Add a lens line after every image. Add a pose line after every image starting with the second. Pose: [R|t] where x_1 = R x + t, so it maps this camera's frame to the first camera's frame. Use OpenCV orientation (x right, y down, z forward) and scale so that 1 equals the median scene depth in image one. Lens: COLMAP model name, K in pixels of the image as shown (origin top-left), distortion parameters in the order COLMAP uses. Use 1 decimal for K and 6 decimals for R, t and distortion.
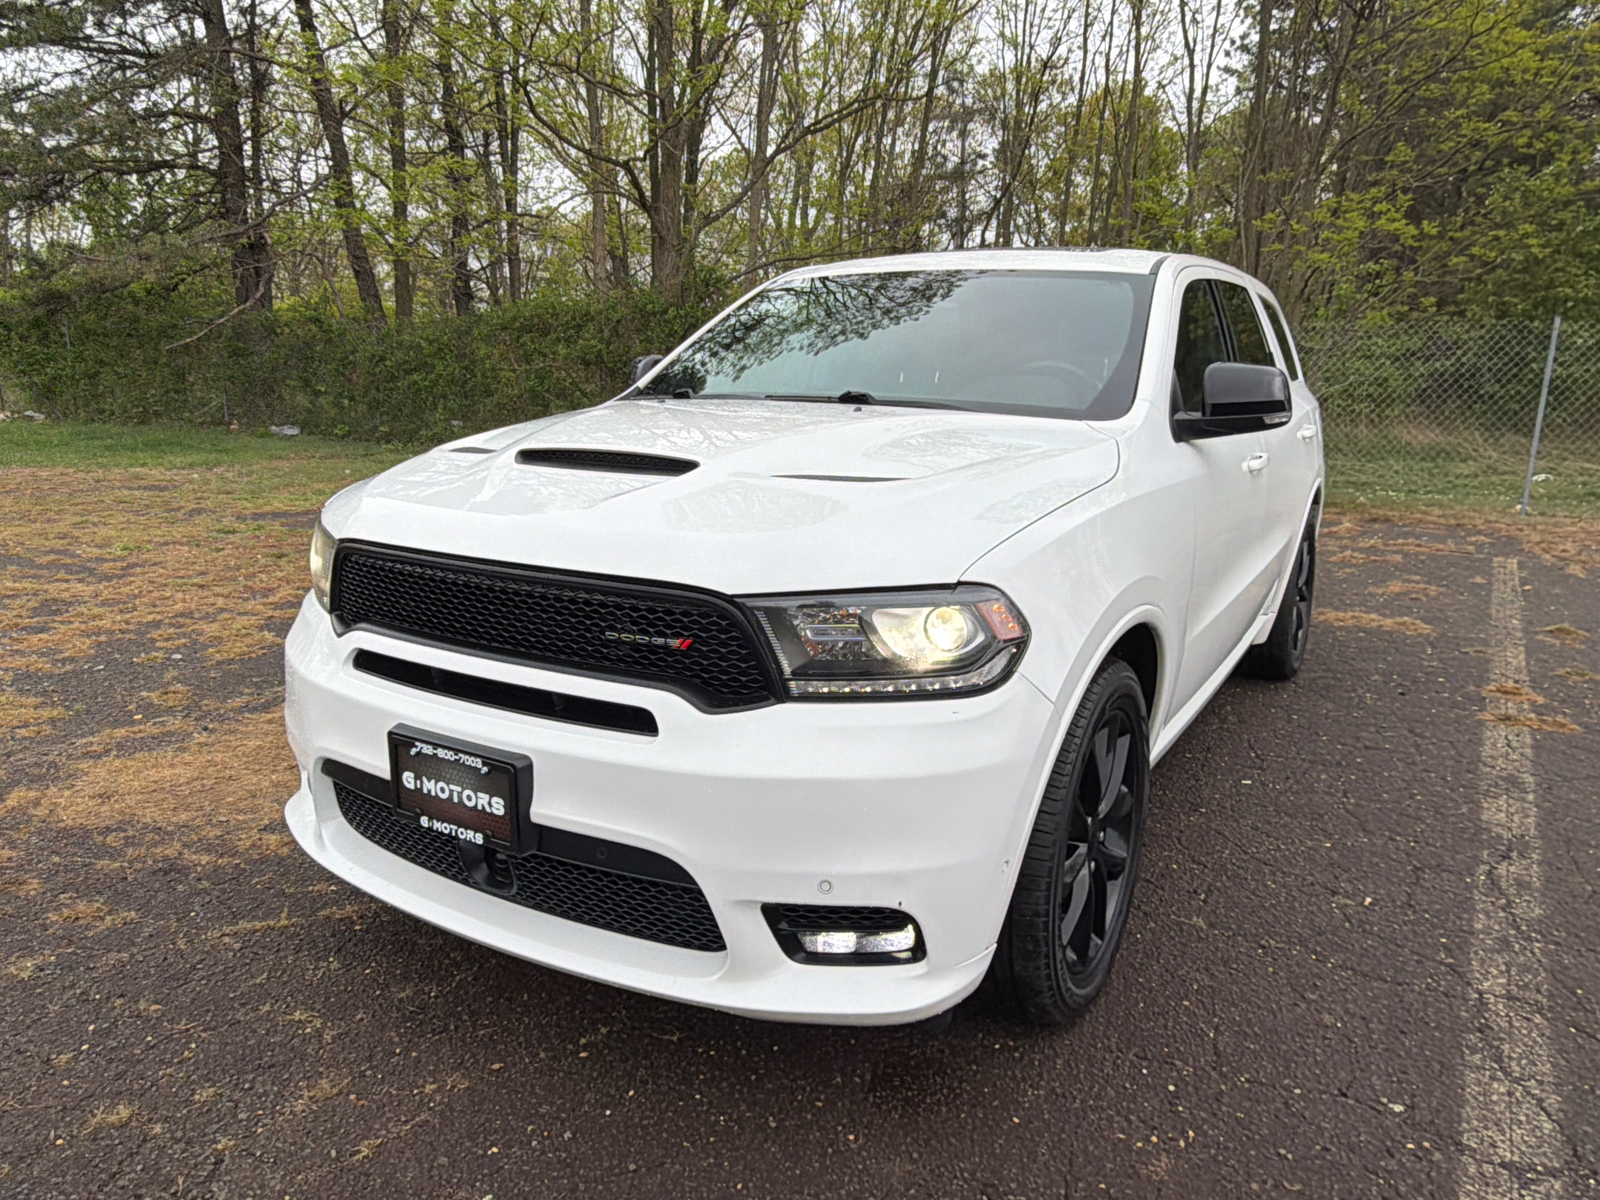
lens RADIAL K [[1126.8, 0, 800.0], [0, 1126.8, 600.0], [0, 0, 1]] dist [-0.000869, 0.002530]
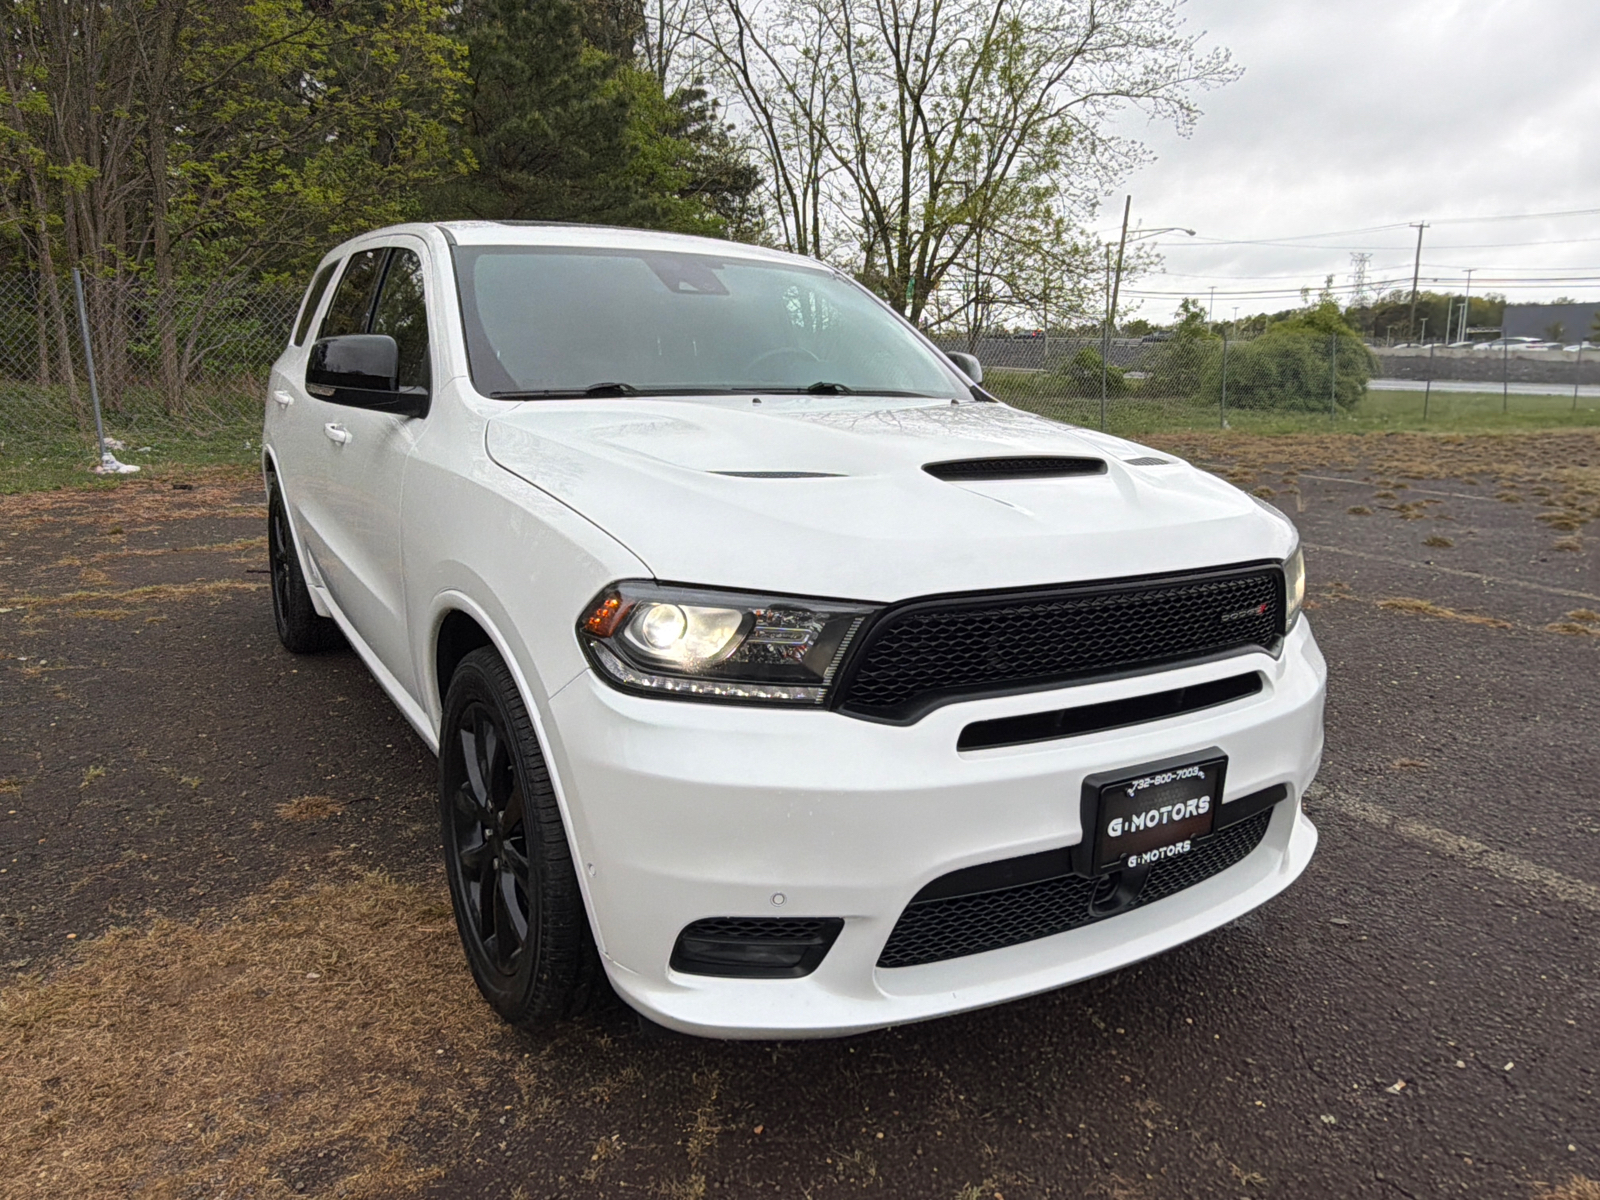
lens RADIAL K [[1126.8, 0, 800.0], [0, 1126.8, 600.0], [0, 0, 1]] dist [-0.000869, 0.002530]
pose [[0.474164, -0.192963, 0.859031, -1.245058], [0.159194, 0.978396, 0.131905, -0.188658], [-0.865925, 0.074208, 0.494639, 0.764047]]
